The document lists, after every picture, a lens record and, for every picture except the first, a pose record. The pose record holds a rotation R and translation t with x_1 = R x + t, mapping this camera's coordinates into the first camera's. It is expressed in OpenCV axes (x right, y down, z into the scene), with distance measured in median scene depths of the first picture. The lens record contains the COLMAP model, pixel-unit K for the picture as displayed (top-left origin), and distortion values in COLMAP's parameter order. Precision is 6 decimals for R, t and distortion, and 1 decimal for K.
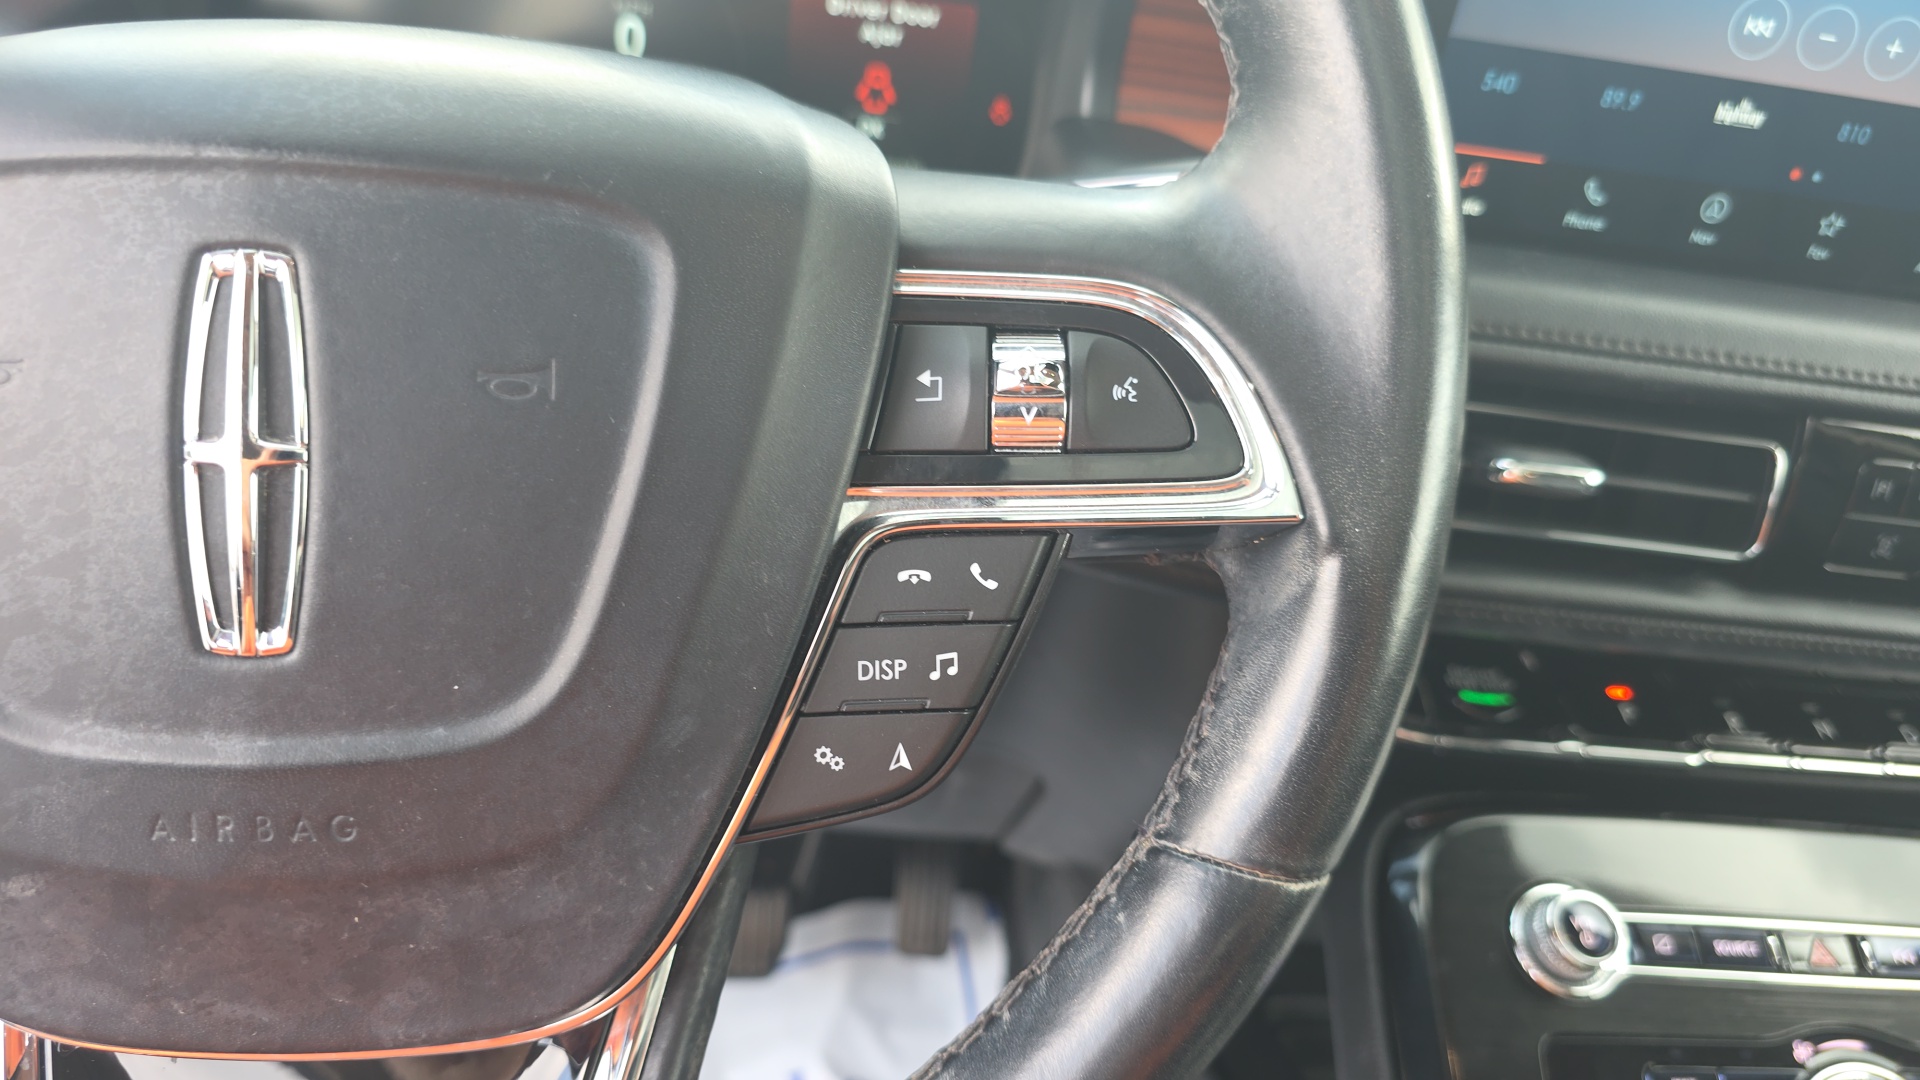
lens RADIAL K [[1338.6, 0, 960.0], [0, 1338.6, 540.0], [0, 0, 1]] dist [0.030339, -0.059210]
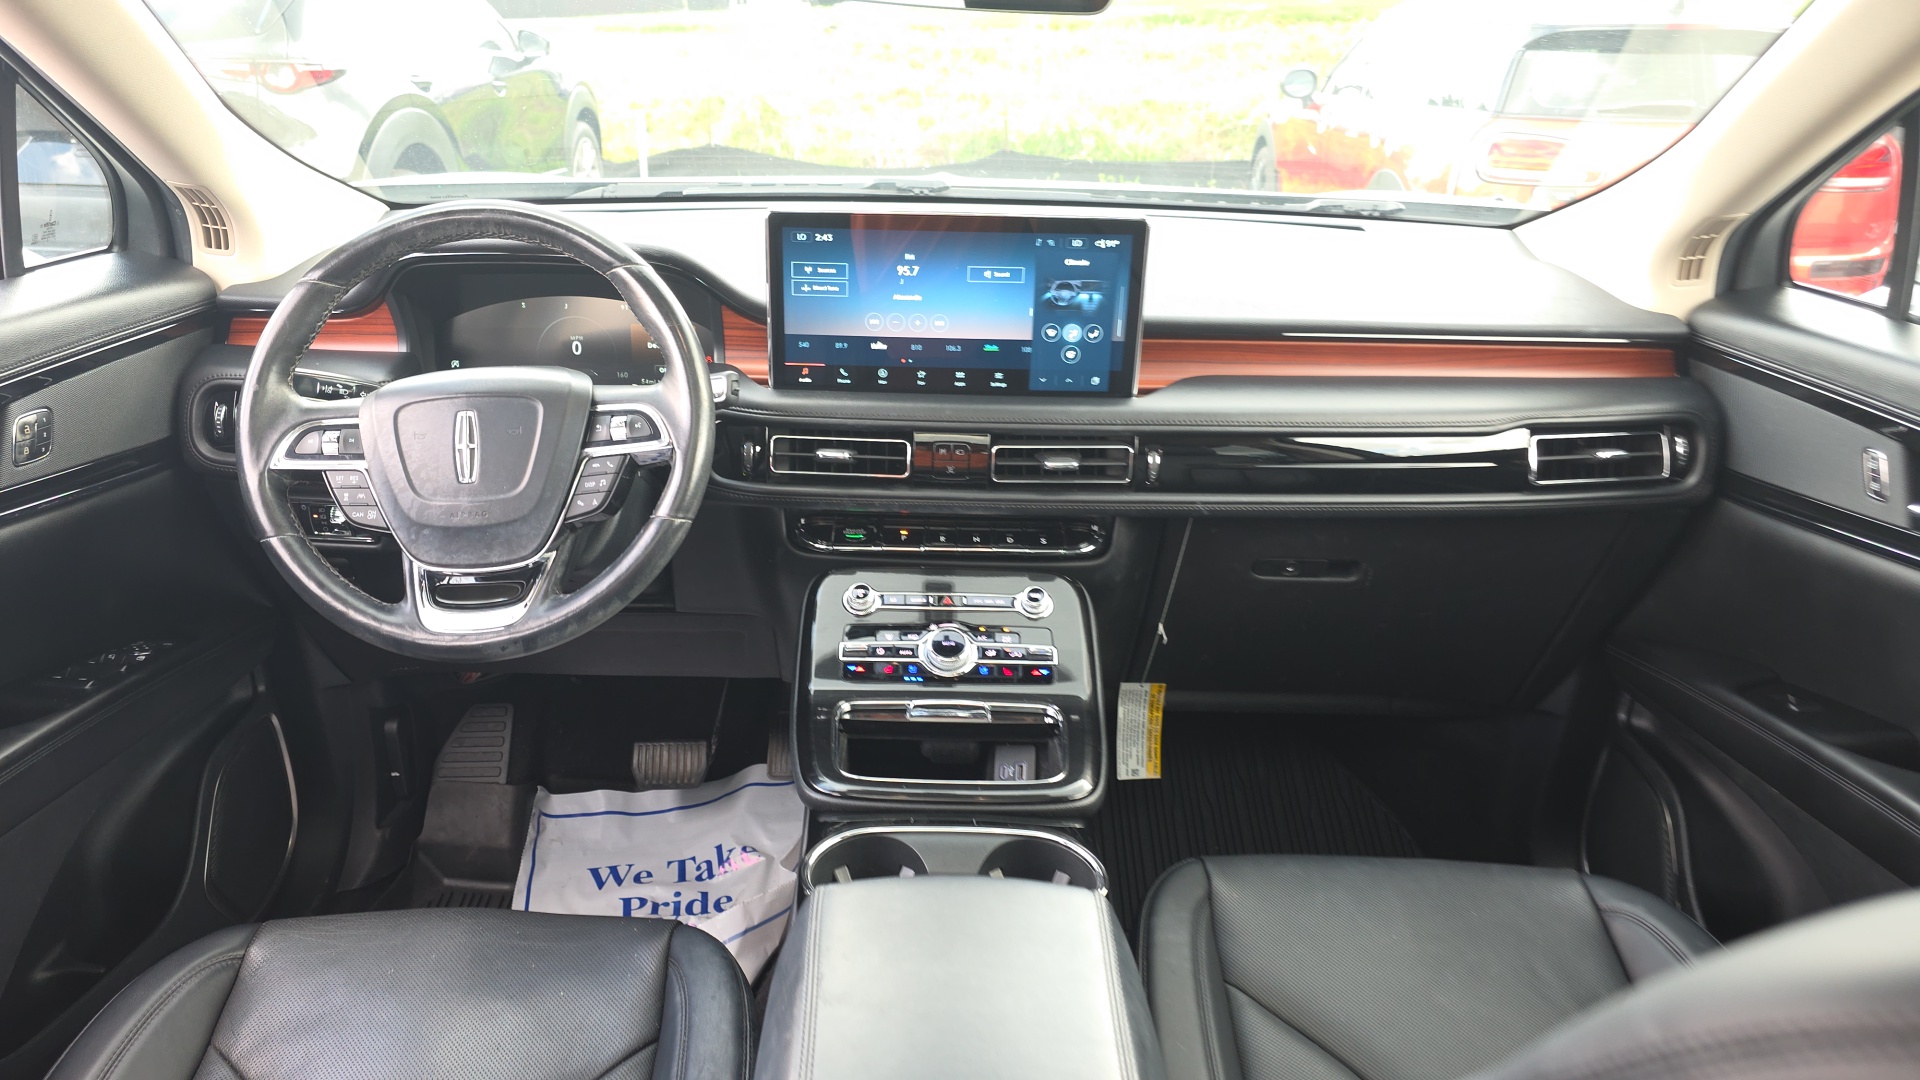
lens RADIAL K [[1300.0, 0, 939.8], [0, 1300.0, 539.7], [0, 0, 1]] dist [0.082429, -0.117379]
pose [[0.992562, -0.084848, -0.087304, 1.613179], [0.071640, 0.986888, -0.144637, 1.079570], [0.098432, 0.137307, 0.985626, -3.573291]]
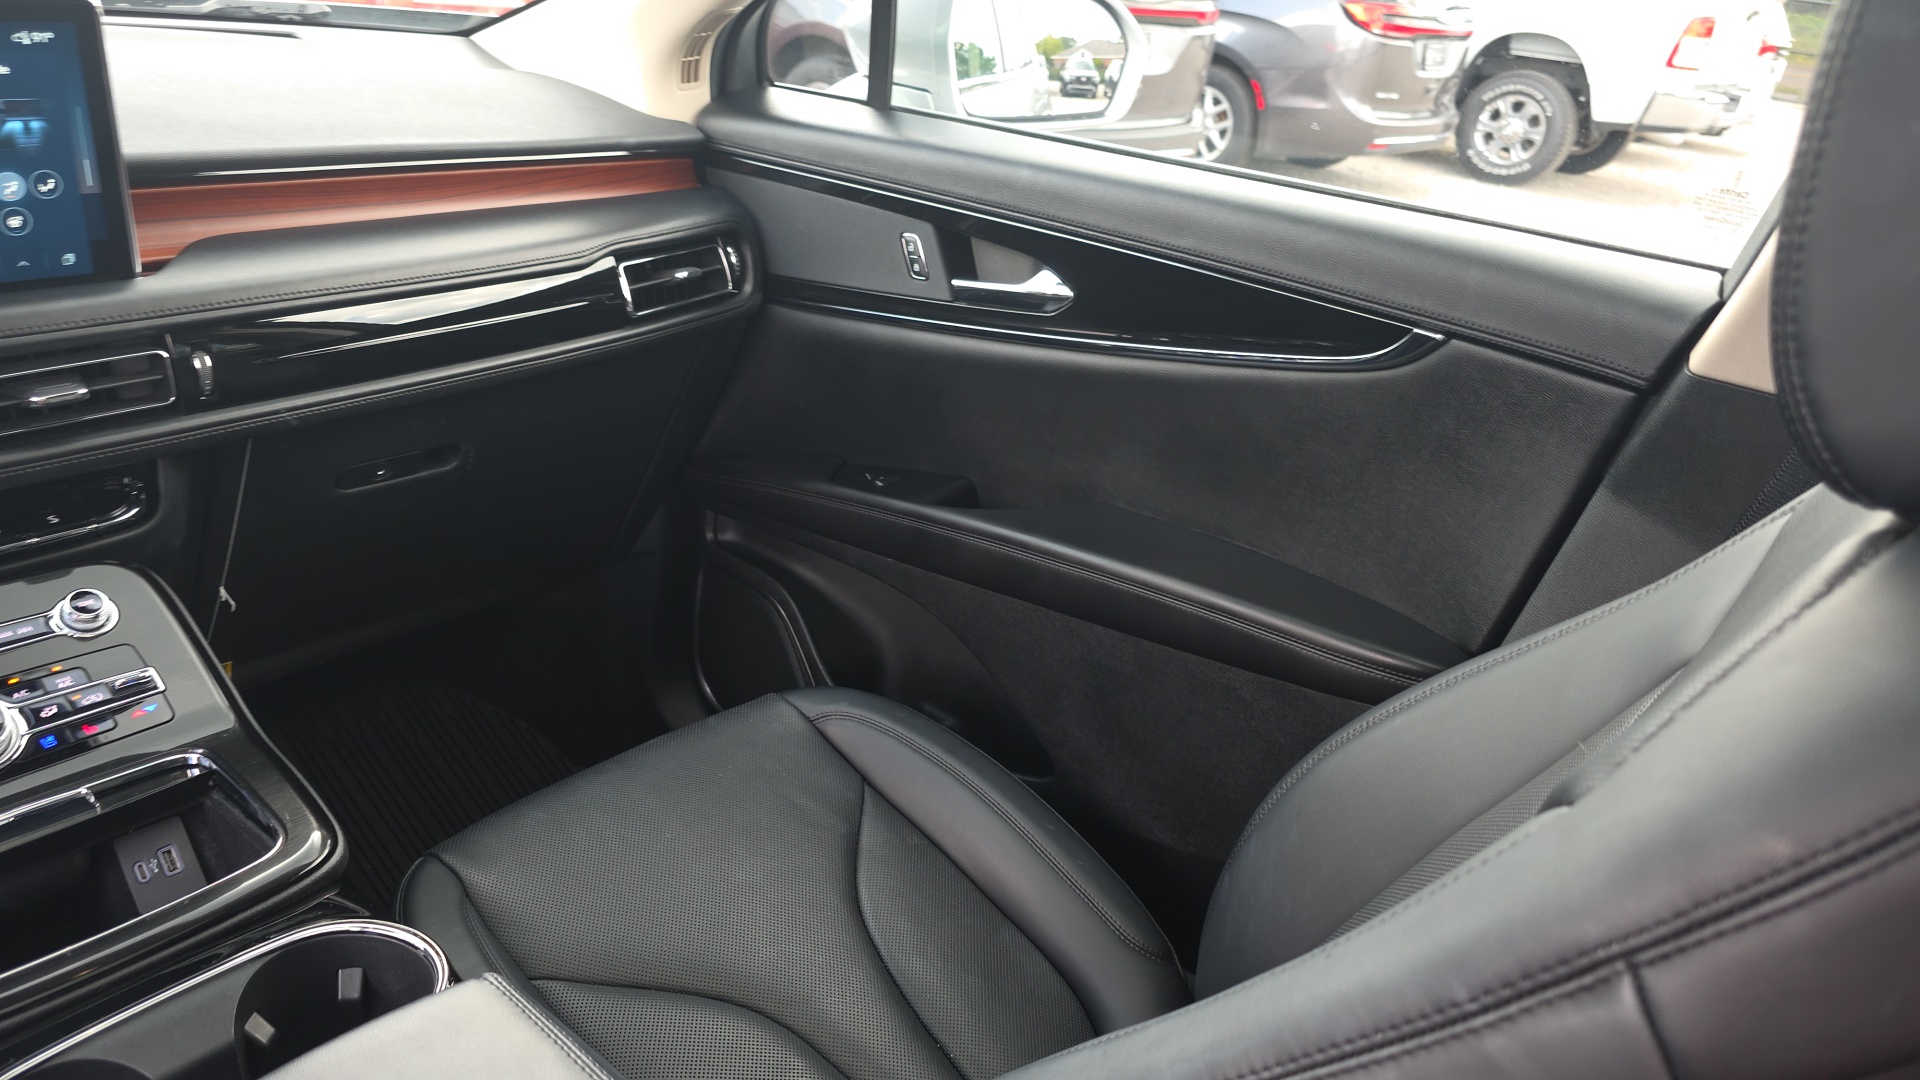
lens RADIAL K [[1300.0, 0, 959.0], [0, 1300.0, 564.3], [0, 0, 1]] dist [0.037238, -0.044689]
pose [[0.682745, -0.372767, 0.628413, 0.949616], [0.352141, 0.921464, 0.164015, 0.711945], [-0.640200, 0.109310, 0.760392, -2.381411]]
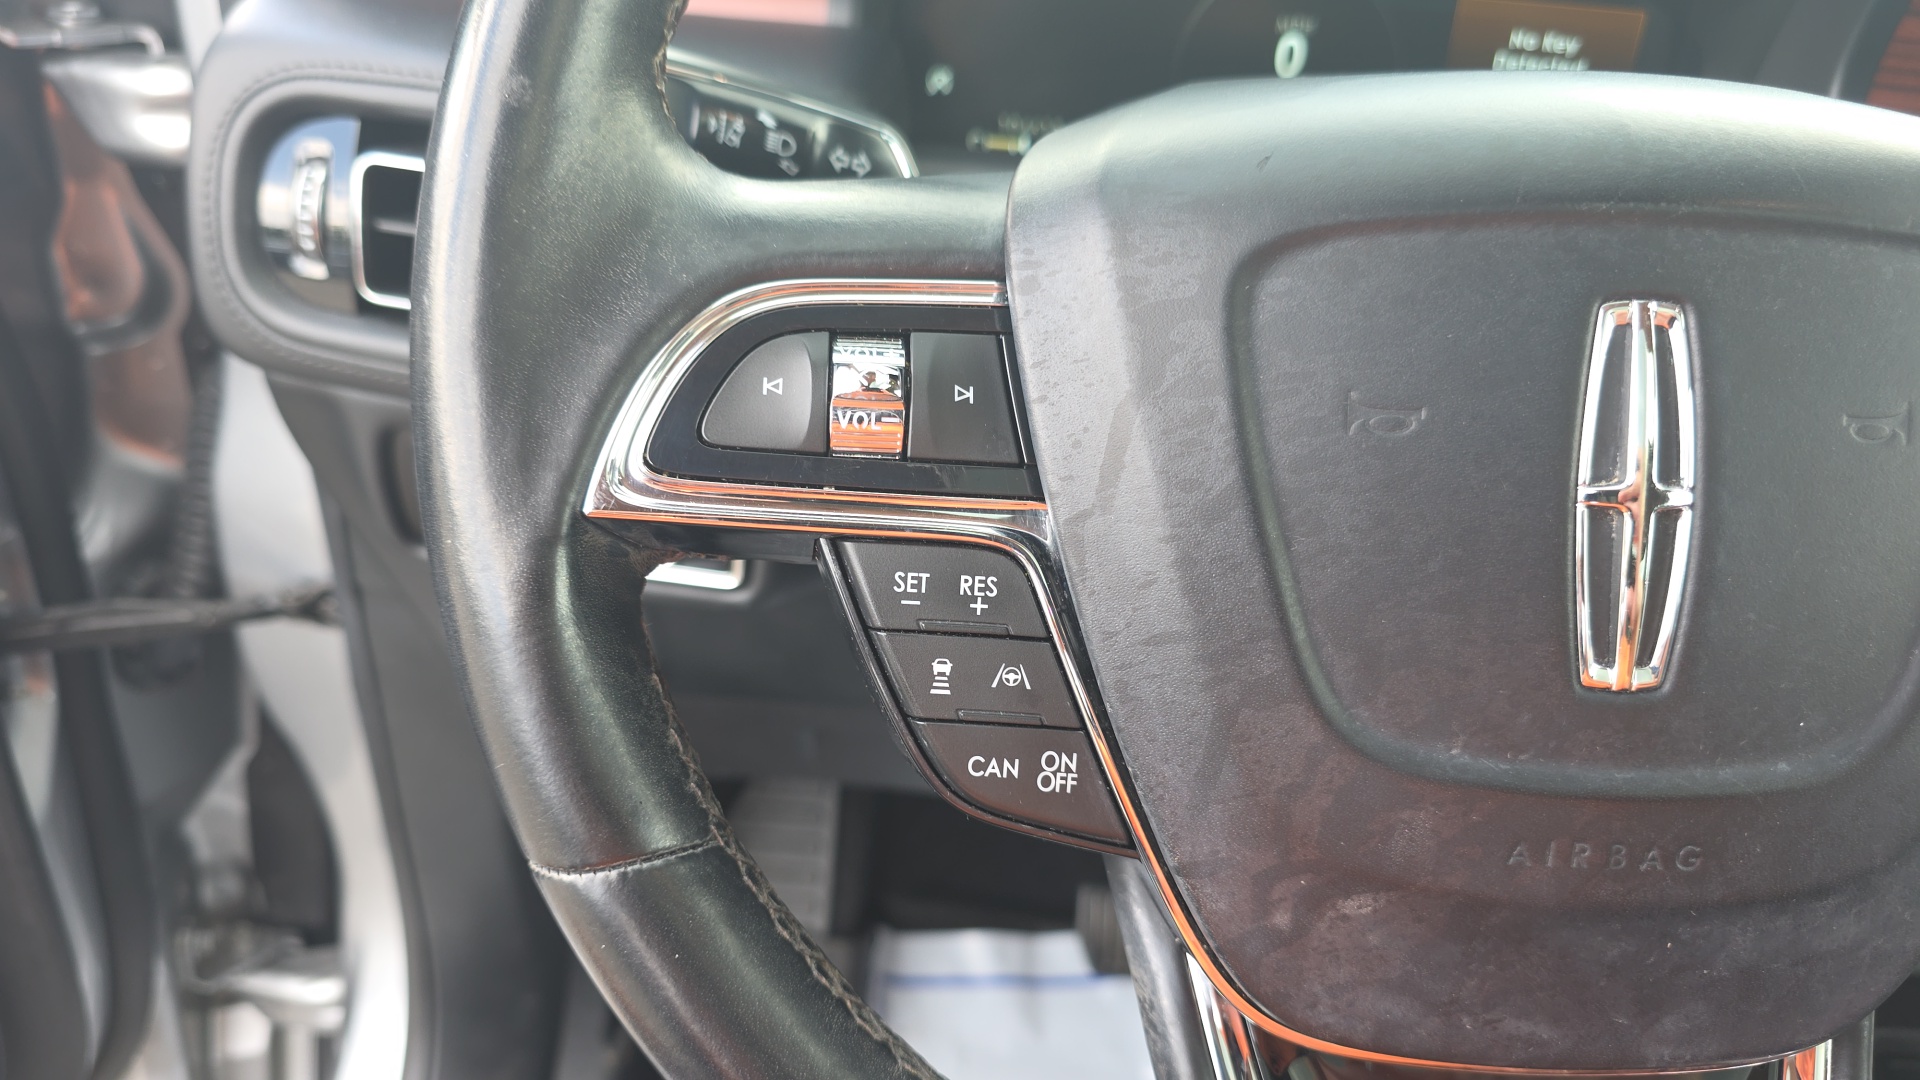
lens RADIAL K [[1345.1, 0, 960.0], [0, 1345.1, 548.6], [0, 0, 1]] dist [0.026397, -0.073392]
pose [[0.992245, 0.007793, -0.124056, -0.795678], [-0.006535, 0.999923, 0.010543, -0.027809], [0.124129, -0.009650, 0.992219, -0.084521]]
